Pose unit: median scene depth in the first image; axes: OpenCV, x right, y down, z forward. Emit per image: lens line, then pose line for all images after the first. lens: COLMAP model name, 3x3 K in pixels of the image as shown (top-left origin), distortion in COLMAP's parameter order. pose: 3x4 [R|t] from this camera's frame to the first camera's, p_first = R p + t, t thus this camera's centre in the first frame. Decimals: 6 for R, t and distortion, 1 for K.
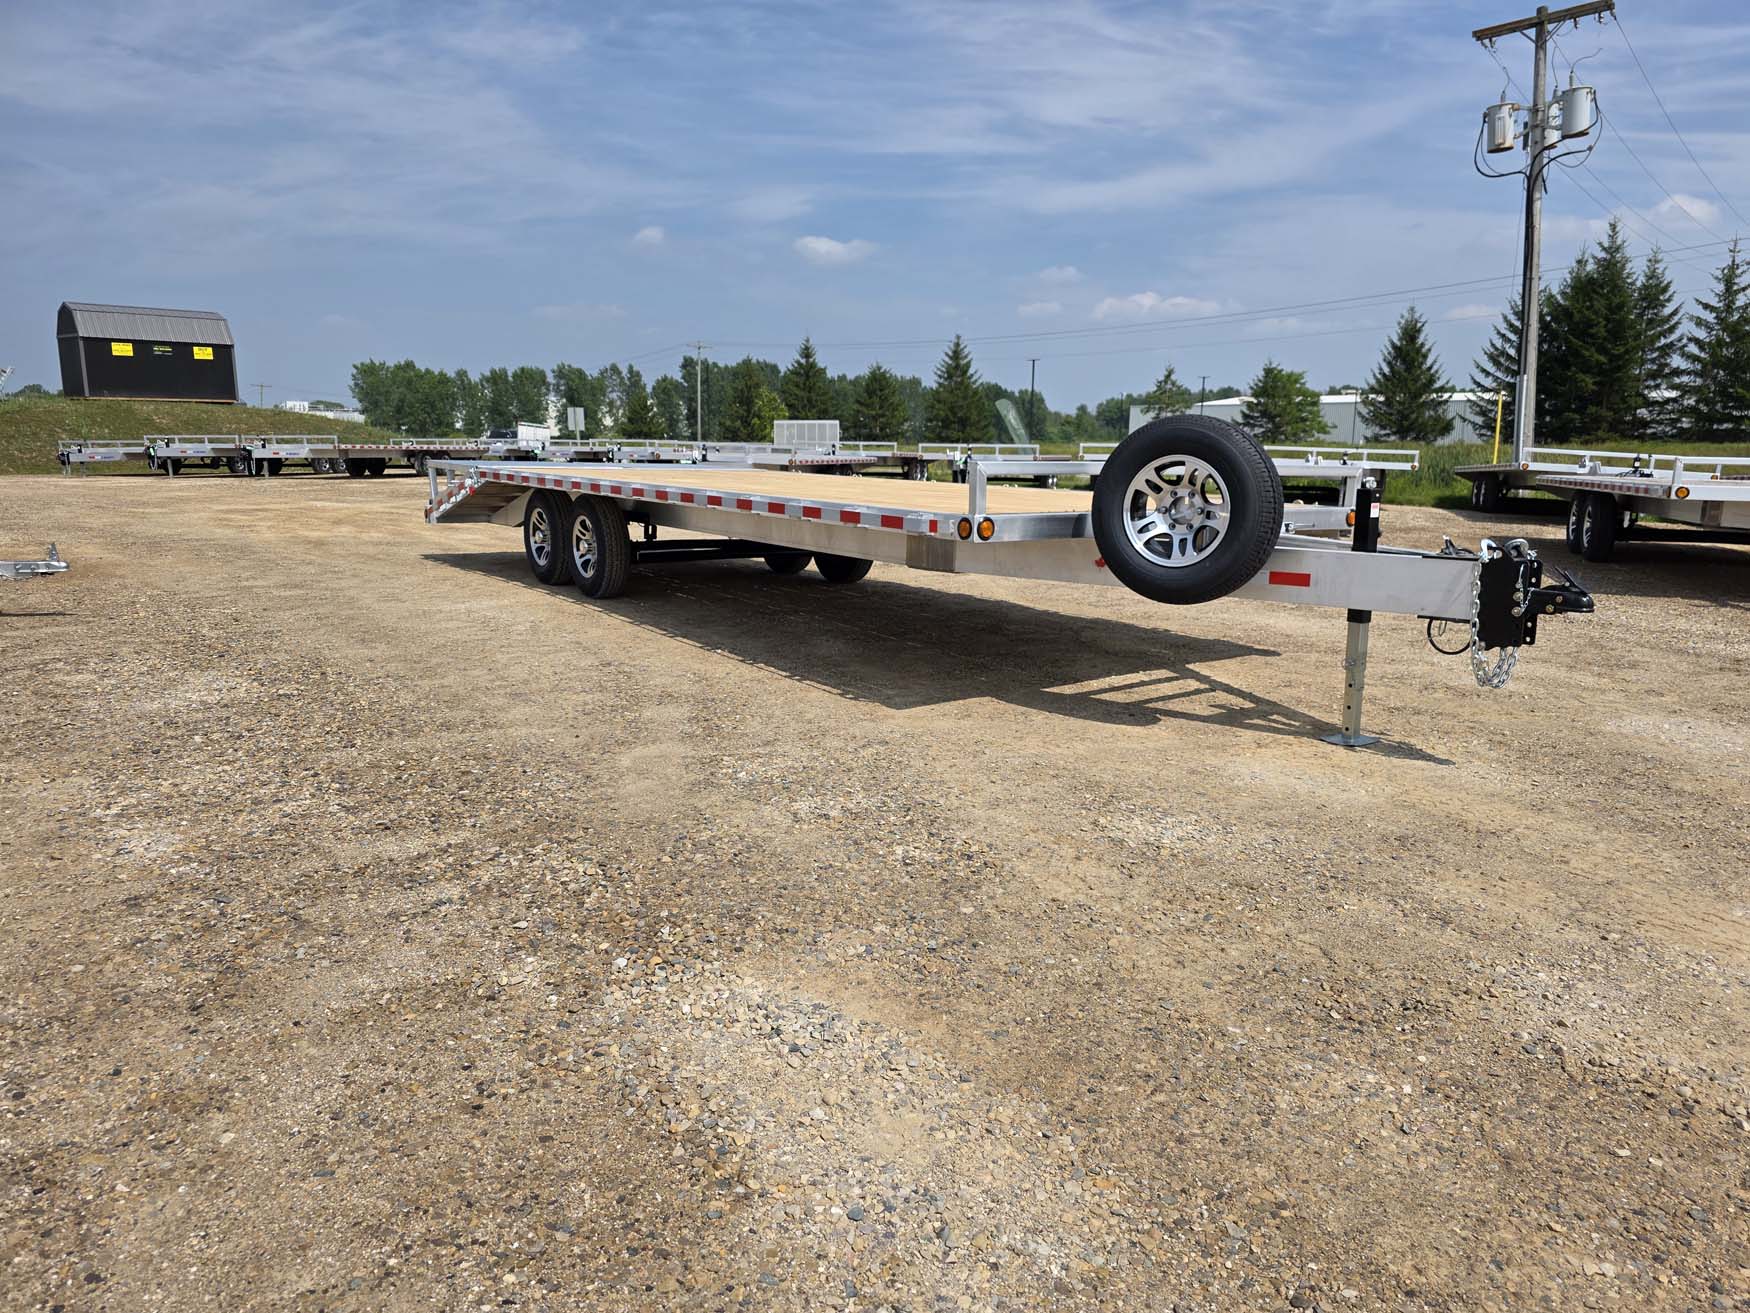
lens RADIAL K [[1183.8, 0, 869.9], [0, 1183.8, 659.4], [0, 0, 1]] dist [0.062184, -0.054794]
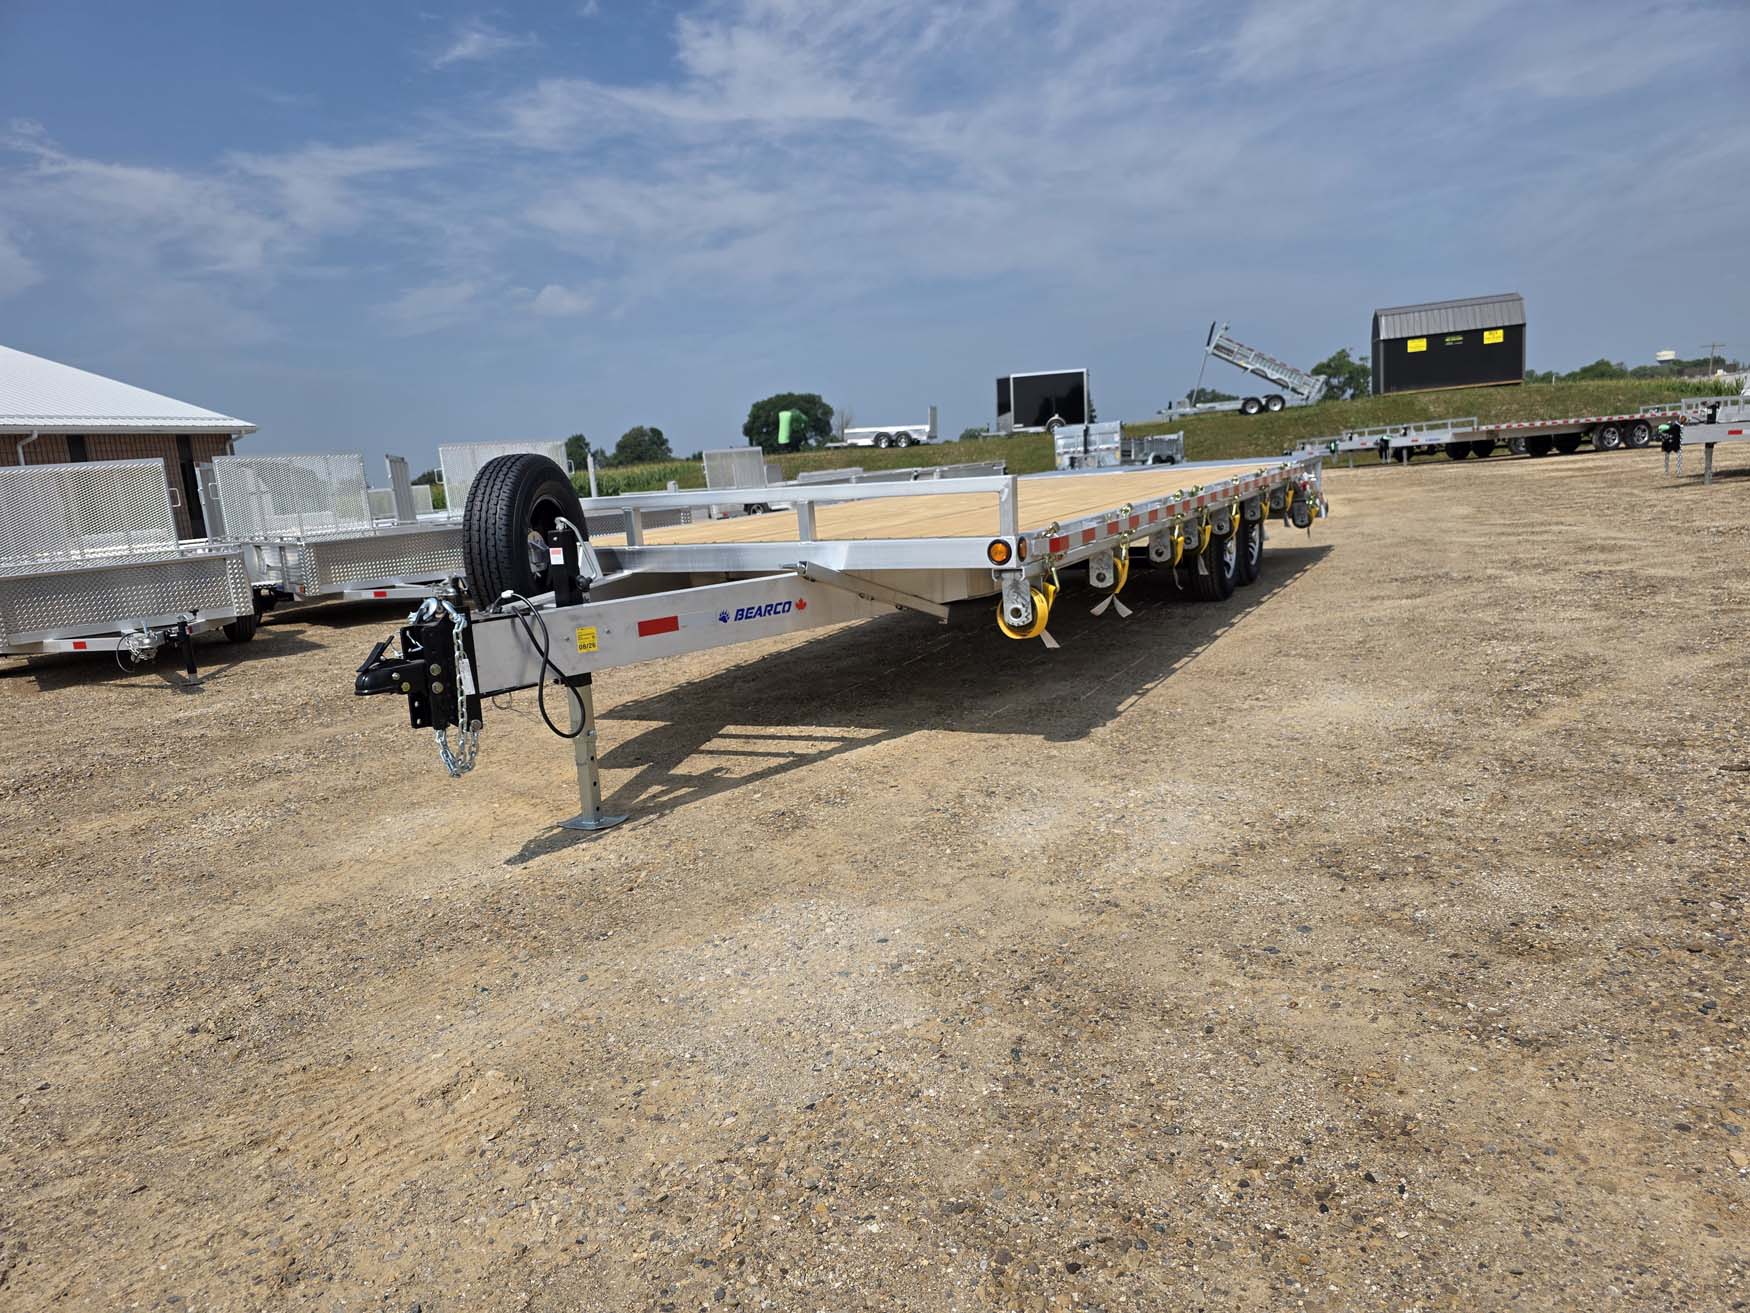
lens RADIAL K [[1191.7, 0, 870.7], [0, 1191.7, 663.9], [0, 0, 1]] dist [0.064068, -0.062967]
pose [[0.428667, 0.101013, -0.897798, 1.046324], [-0.079915, 0.994074, 0.073689, -0.103156], [0.899921, 0.040160, 0.434199, 0.680389]]
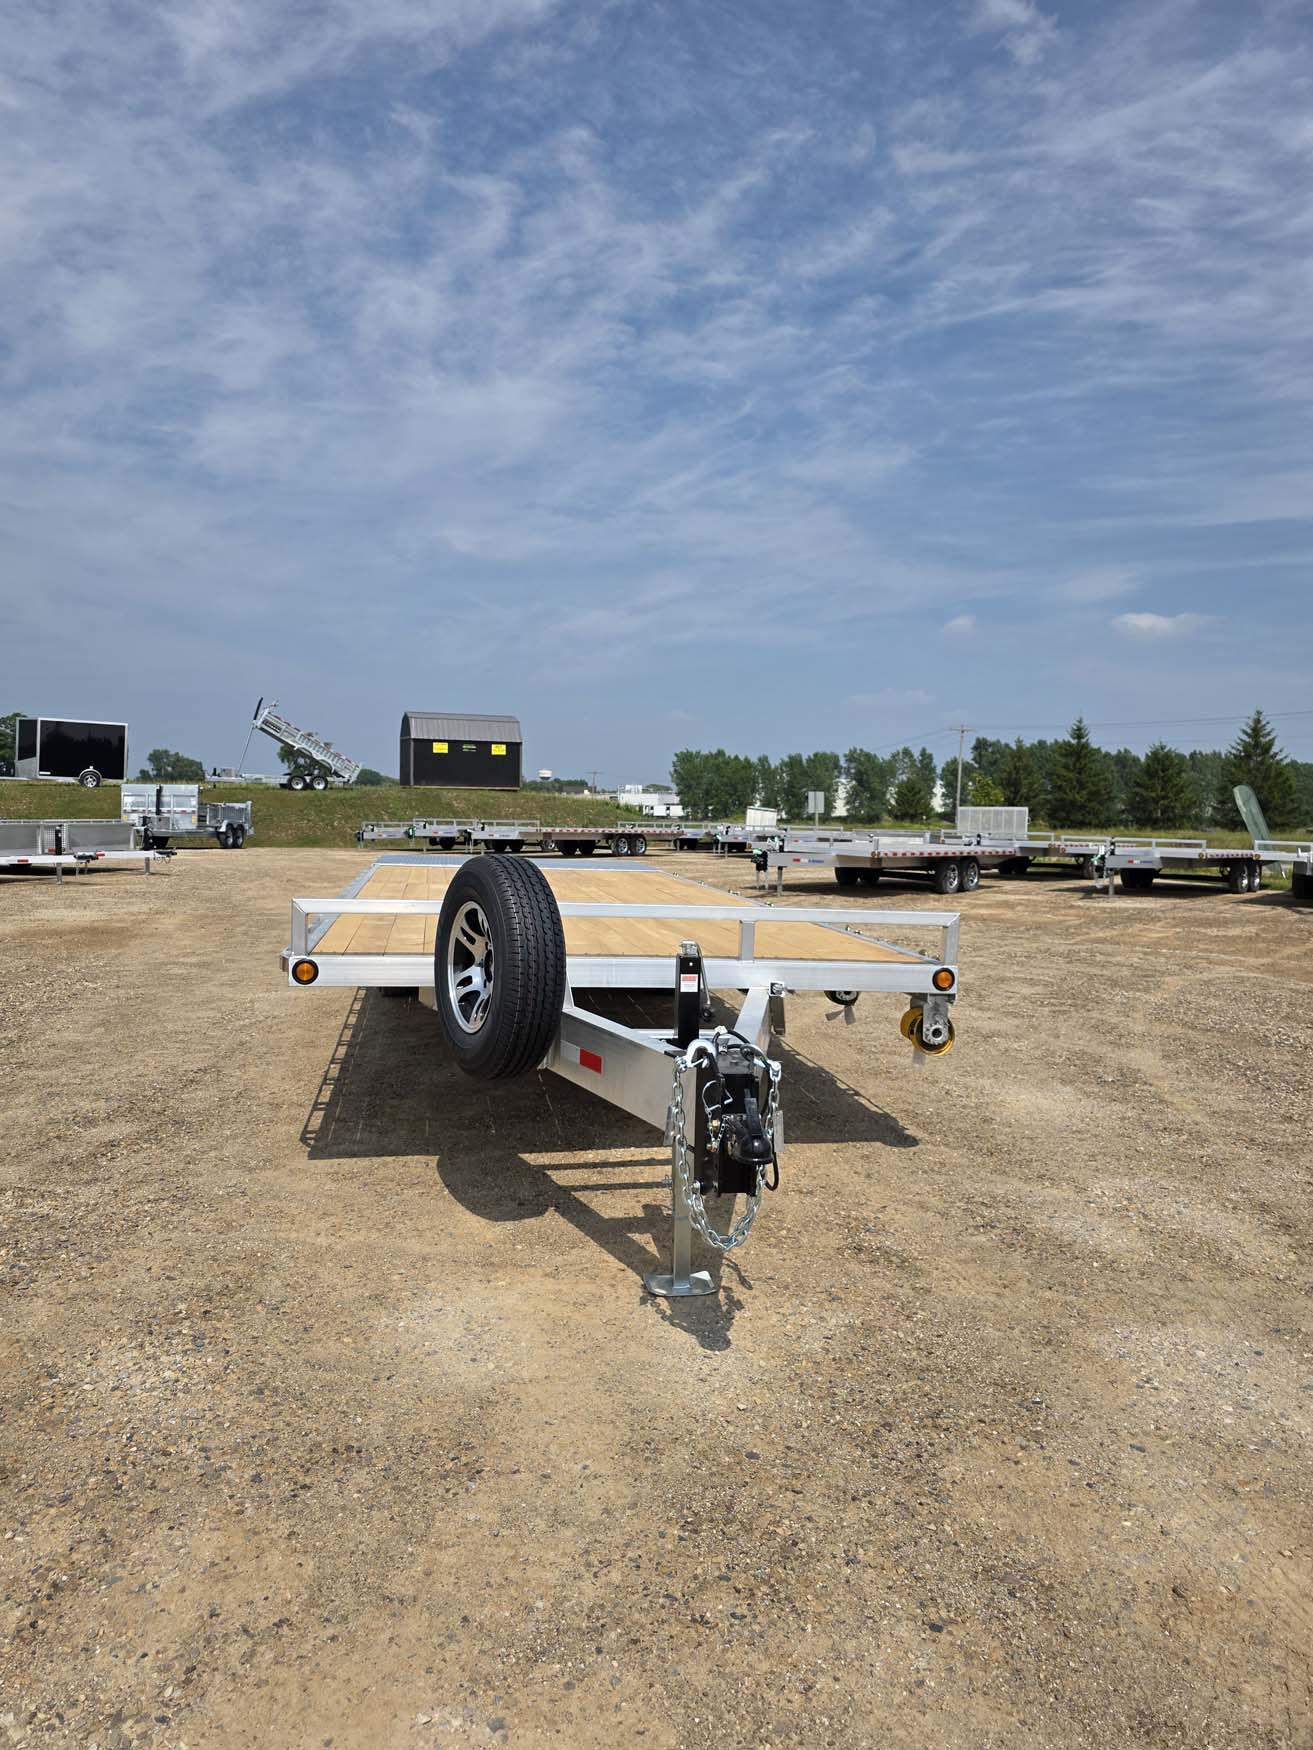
lens RADIAL K [[1182.0, 0, 643.7], [0, 1182.0, 846.4], [0, 0, 1]] dist [0.056670, -0.049169]
pose [[0.898745, 0.021883, -0.437925, 0.594235], [-0.090673, 0.986441, -0.136792, -0.084598], [0.428994, 0.162649, 0.888544, 0.237717]]
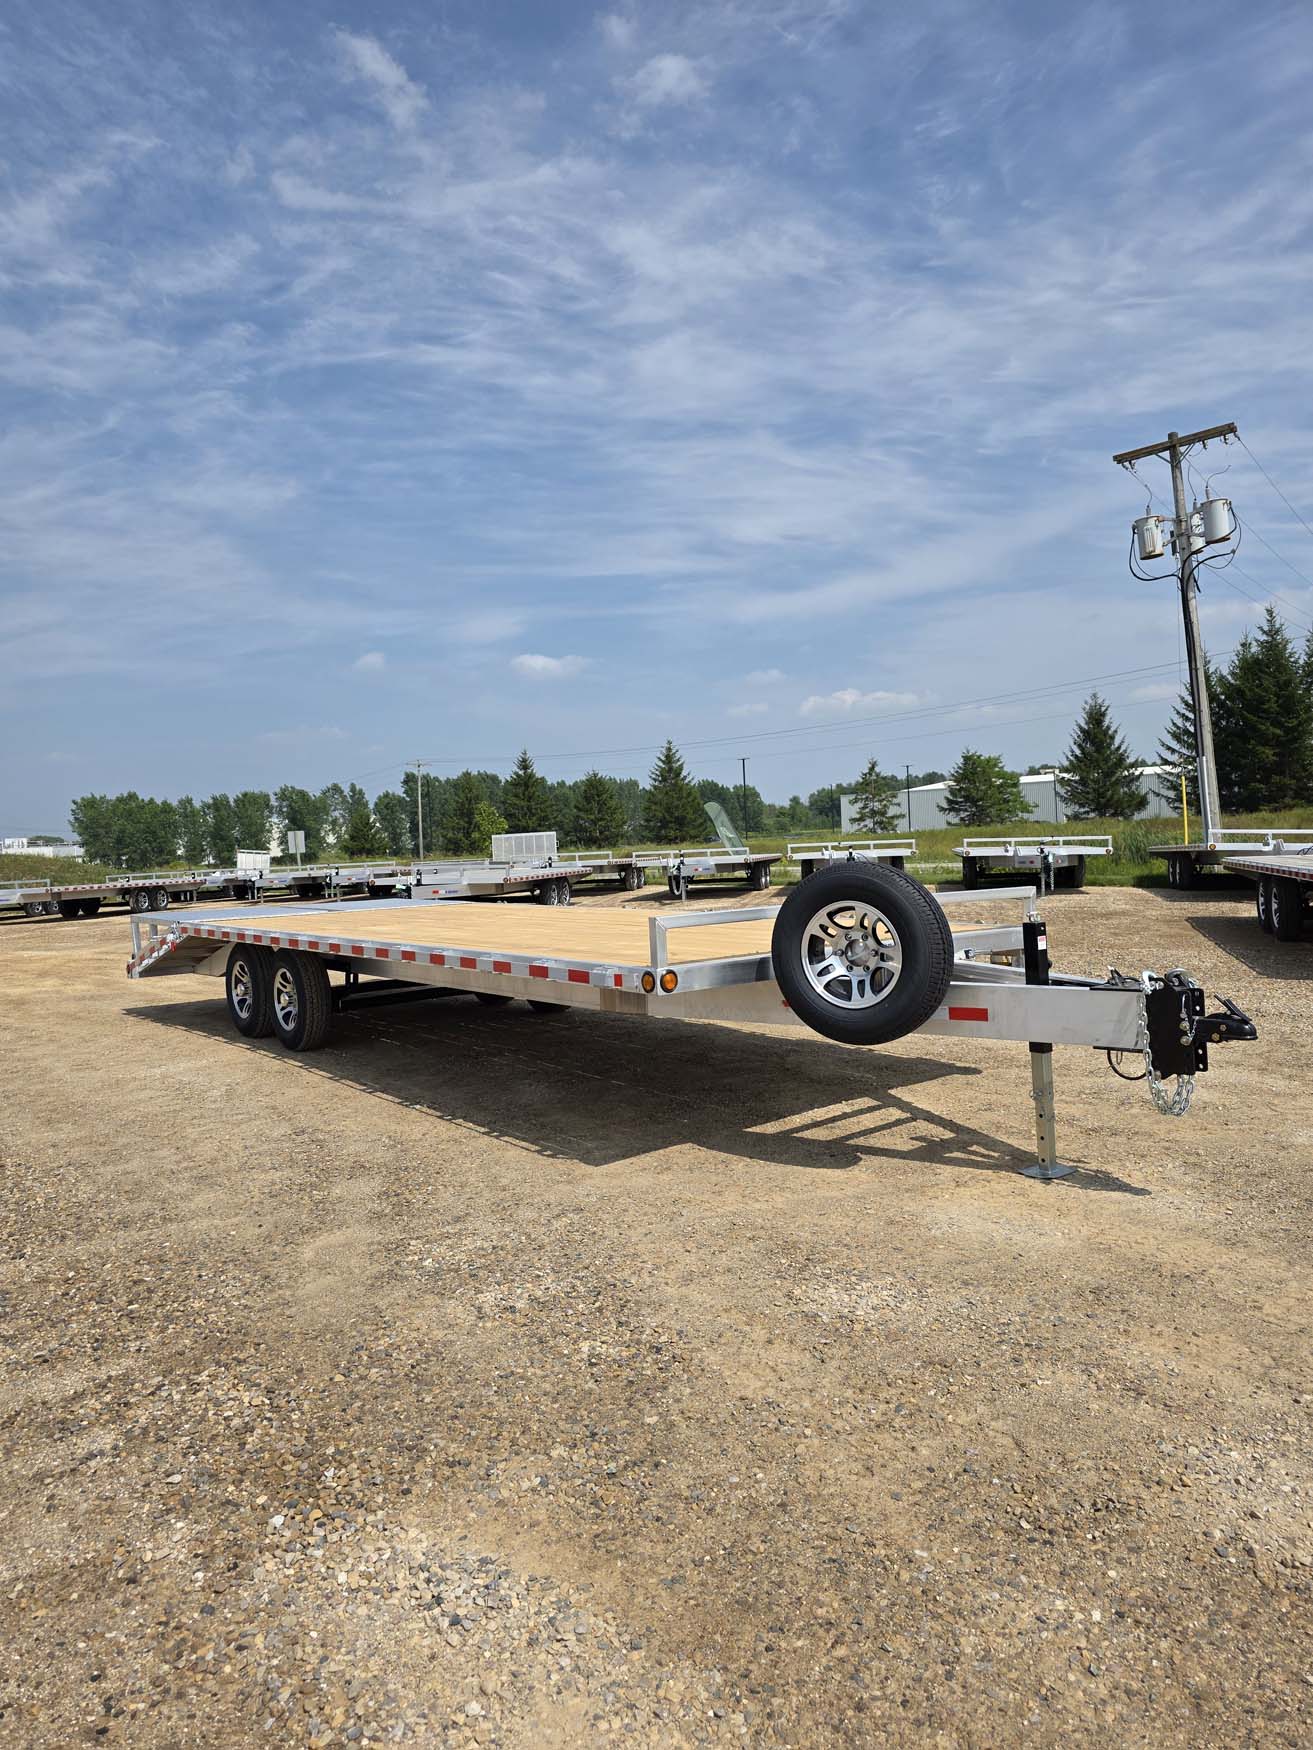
lens RADIAL K [[1183.8, 0, 643.8], [0, 1183.8, 861.0], [0, 0, 1]] dist [0.062184, -0.054794]
pose [[0.997478, -0.057320, 0.041859, 0.033074], [0.063360, 0.984892, -0.161165, -0.041433], [-0.031989, 0.163410, 0.986039, -0.013351]]
